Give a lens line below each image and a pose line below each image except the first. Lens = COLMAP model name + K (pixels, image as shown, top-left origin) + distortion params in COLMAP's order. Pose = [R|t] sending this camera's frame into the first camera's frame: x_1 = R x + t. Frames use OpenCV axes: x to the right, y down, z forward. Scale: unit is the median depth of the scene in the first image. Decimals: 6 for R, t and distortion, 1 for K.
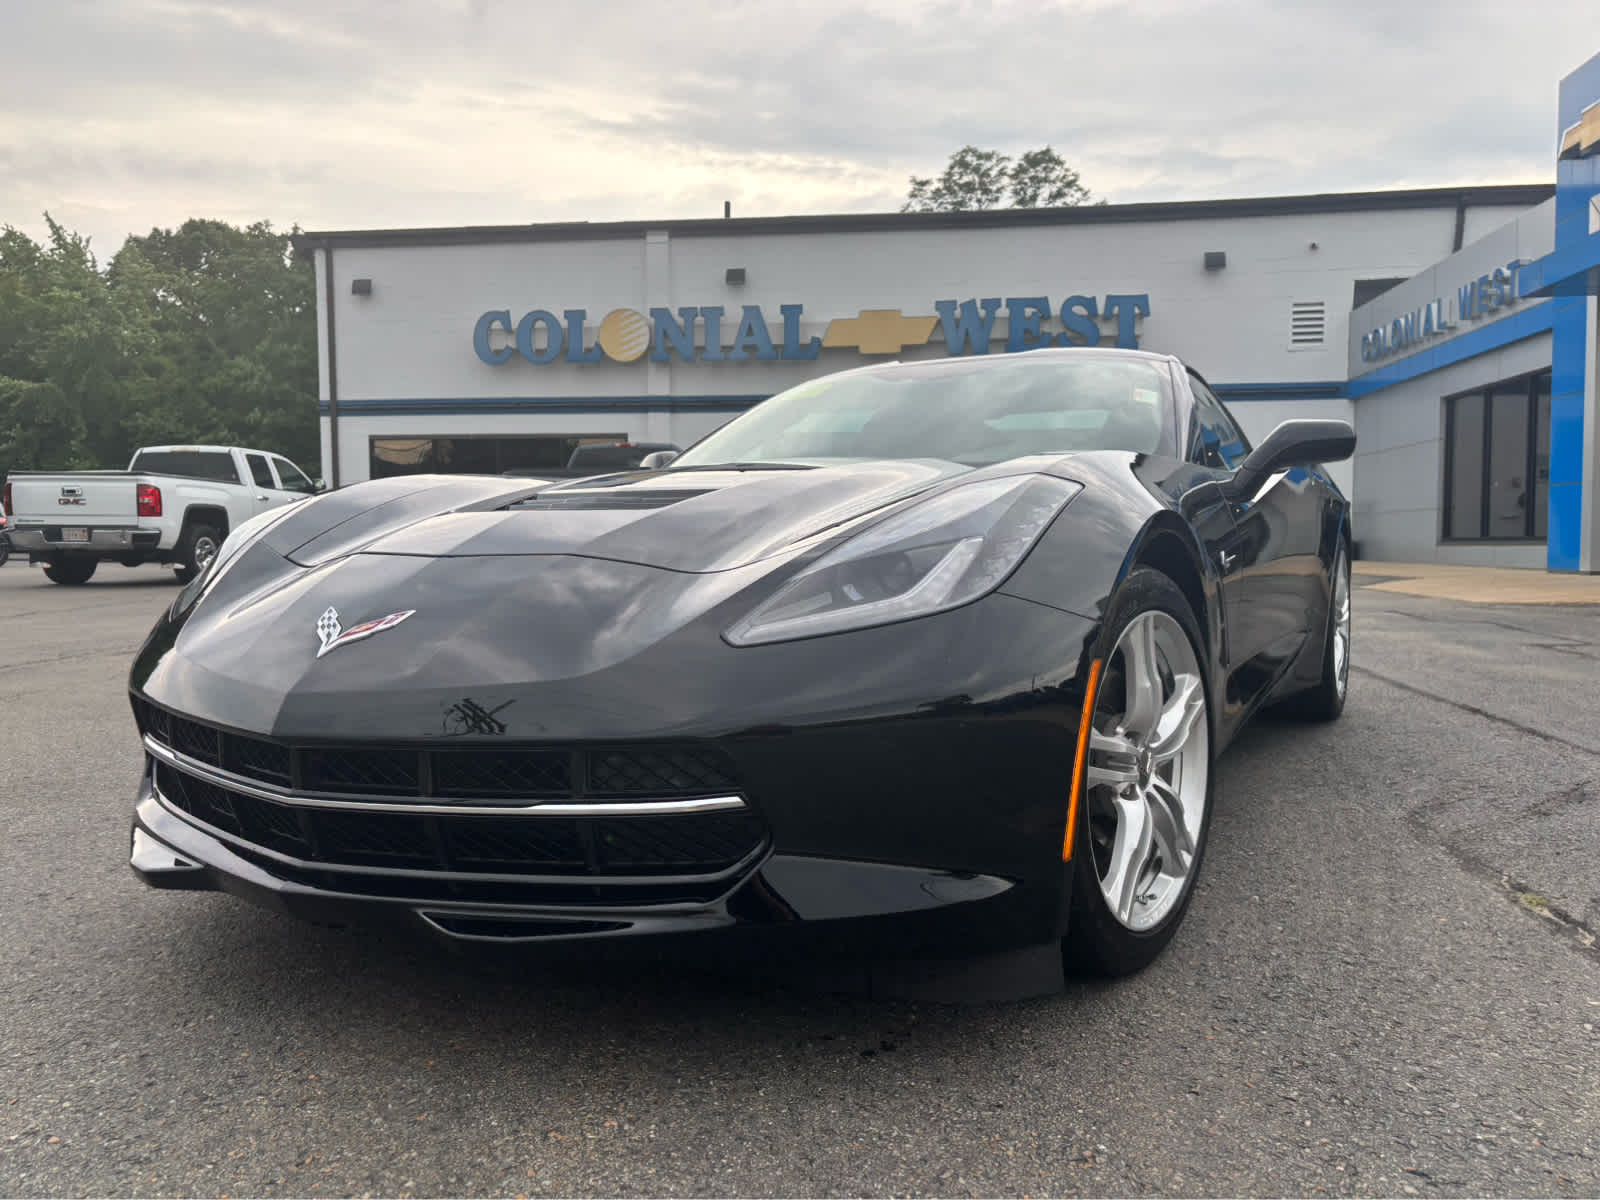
lens RADIAL K [[1197.7, 0, 804.4], [0, 1197.7, 587.3], [0, 0, 1]] dist [0.062745, -0.070666]
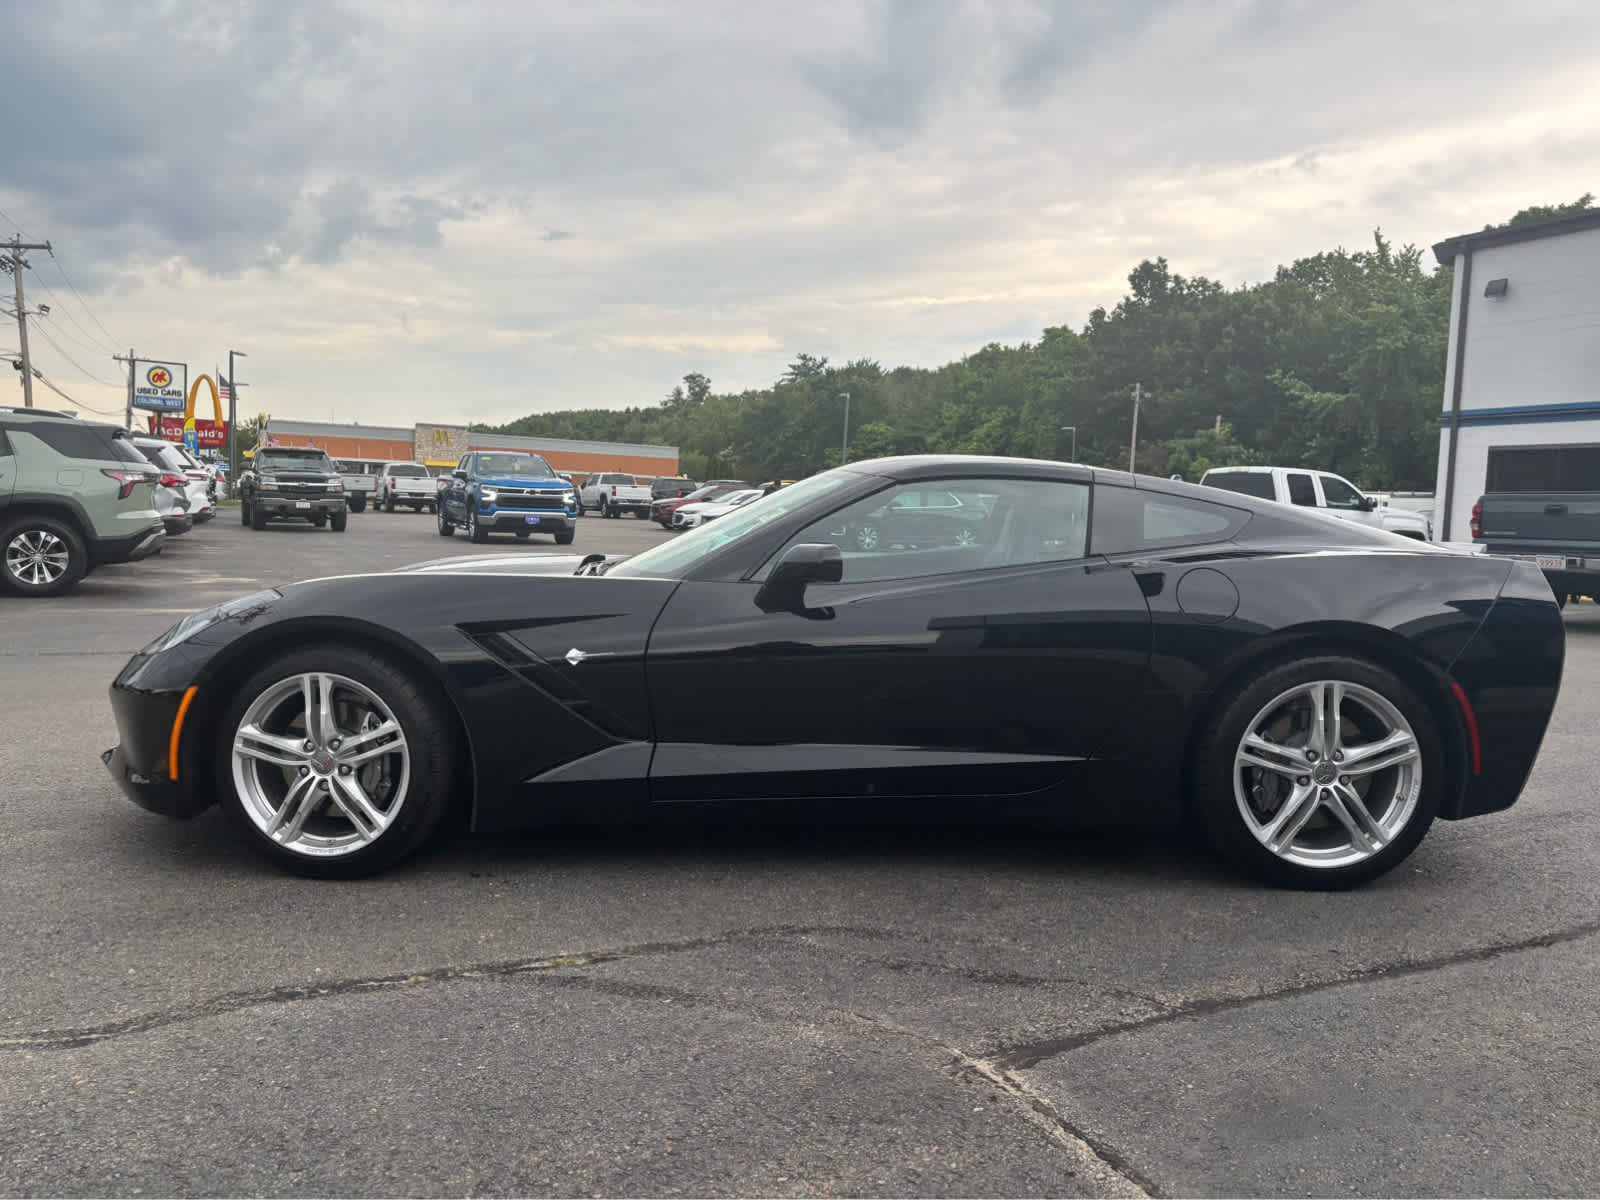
lens RADIAL K [[1197.7, 0, 804.4], [0, 1197.7, 587.3], [0, 0, 1]] dist [0.062745, -0.070666]
pose [[0.541774, 0.072559, -0.837386, 0.146863], [-0.073290, 0.996550, 0.038933, -0.014635], [0.837323, 0.040279, 0.545223, 0.047042]]
